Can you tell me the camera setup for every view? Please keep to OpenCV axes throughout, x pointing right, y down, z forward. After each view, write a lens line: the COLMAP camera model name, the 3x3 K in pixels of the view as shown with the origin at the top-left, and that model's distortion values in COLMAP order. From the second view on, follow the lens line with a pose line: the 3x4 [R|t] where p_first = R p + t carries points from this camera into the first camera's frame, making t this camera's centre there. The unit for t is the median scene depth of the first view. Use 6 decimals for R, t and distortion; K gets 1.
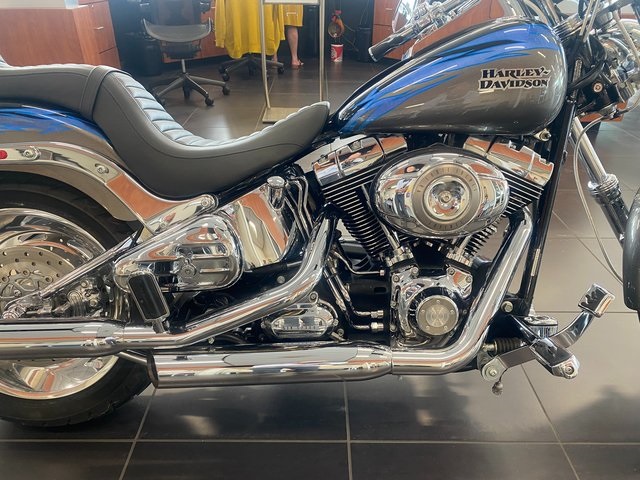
lens RADIAL K [[489.0, 0, 319.7], [0, 489.0, 242.6], [0, 0, 1]] dist [0.009174, -0.000324]
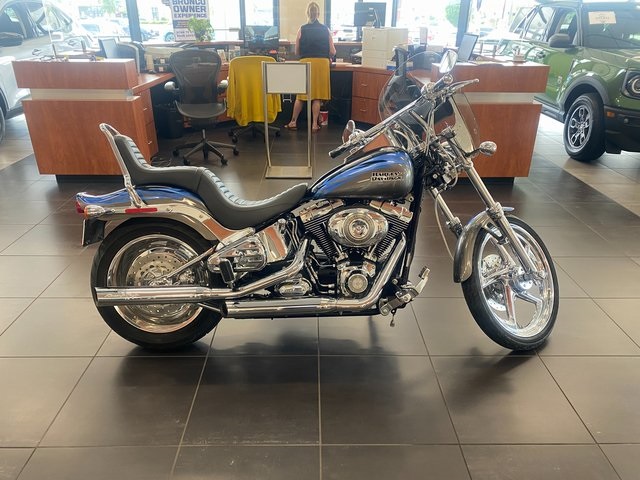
lens RADIAL K [[489.0, 0, 319.7], [0, 489.0, 242.6], [0, 0, 1]] dist [0.009174, -0.000324]
pose [[0.999909, -0.003389, 0.013031, 0.045045], [0.004452, 0.996592, -0.082369, 0.138129], [-0.012708, 0.082419, 0.996517, -1.070647]]
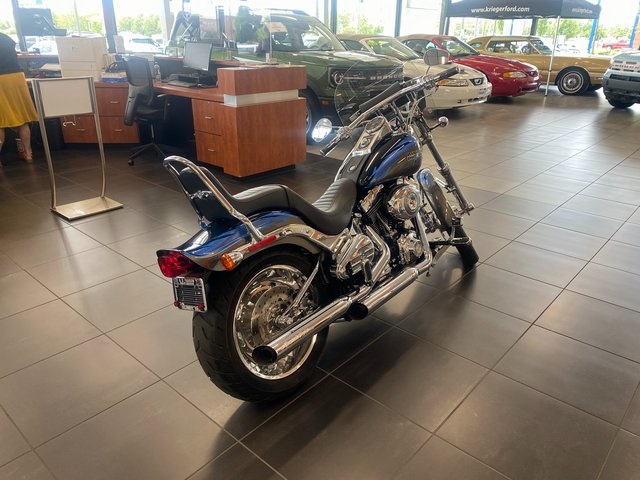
lens RADIAL K [[489.0, 0, 319.7], [0, 489.0, 242.6], [0, 0, 1]] dist [0.009174, -0.000324]
pose [[0.669820, -0.294600, 0.681581, -1.698947], [0.362699, 0.930777, 0.045869, -0.169465], [-0.647912, 0.216485, 0.730304, -0.466733]]
